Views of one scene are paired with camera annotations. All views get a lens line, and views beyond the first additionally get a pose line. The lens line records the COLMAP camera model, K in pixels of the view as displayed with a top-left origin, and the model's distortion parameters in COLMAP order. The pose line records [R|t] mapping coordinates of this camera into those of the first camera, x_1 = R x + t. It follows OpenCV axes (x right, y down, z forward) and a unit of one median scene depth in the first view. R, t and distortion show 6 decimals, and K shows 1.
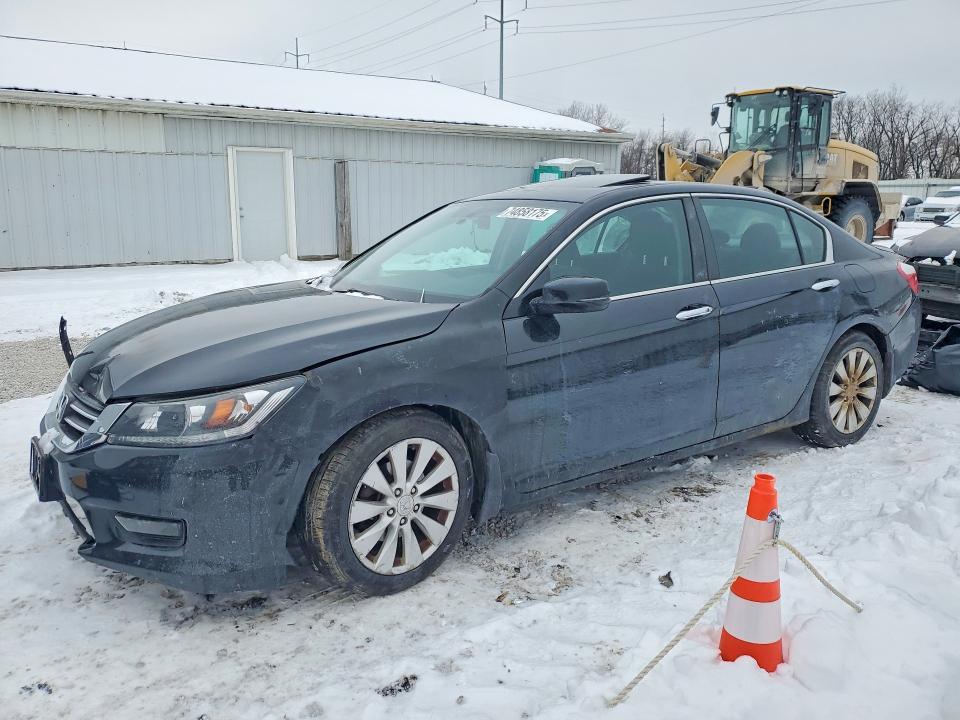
lens RADIAL K [[792.3, 0, 480.0], [0, 792.3, 360.0], [0, 0, 1]] dist [-0.008880, -0.005013]
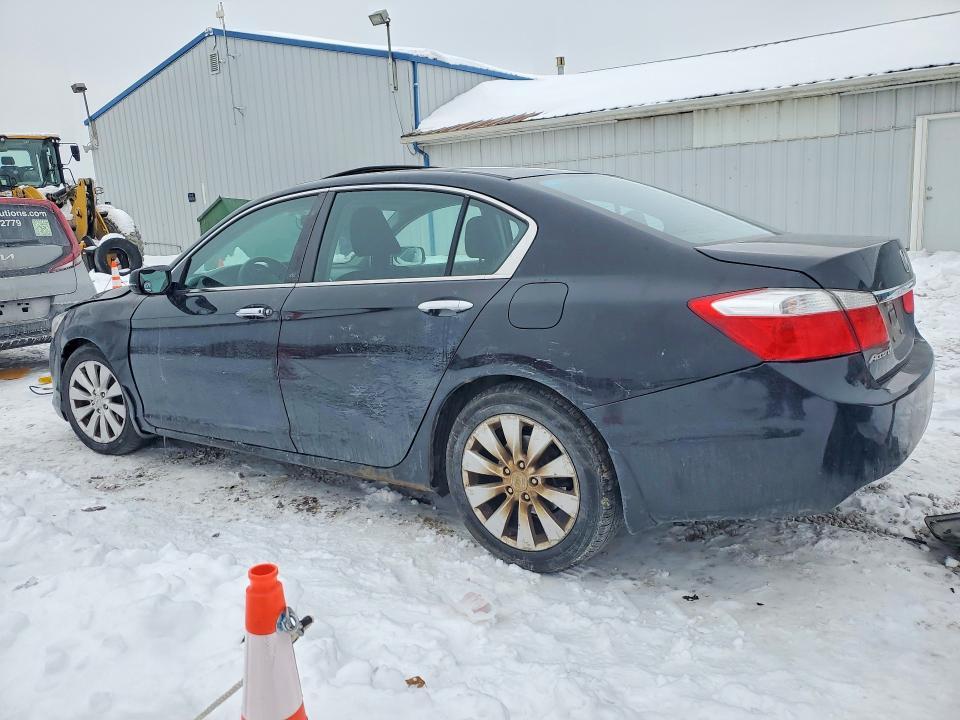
lens RADIAL K [[797.4, 0, 480.0], [0, 797.4, 360.0], [0, 0, 1]] dist [0.030045, -0.004173]
pose [[0.287095, 0.157097, -0.944932, 1.066291], [-0.136056, 0.983147, 0.122112, -0.132309], [0.948191, 0.093506, 0.303630, 0.787316]]
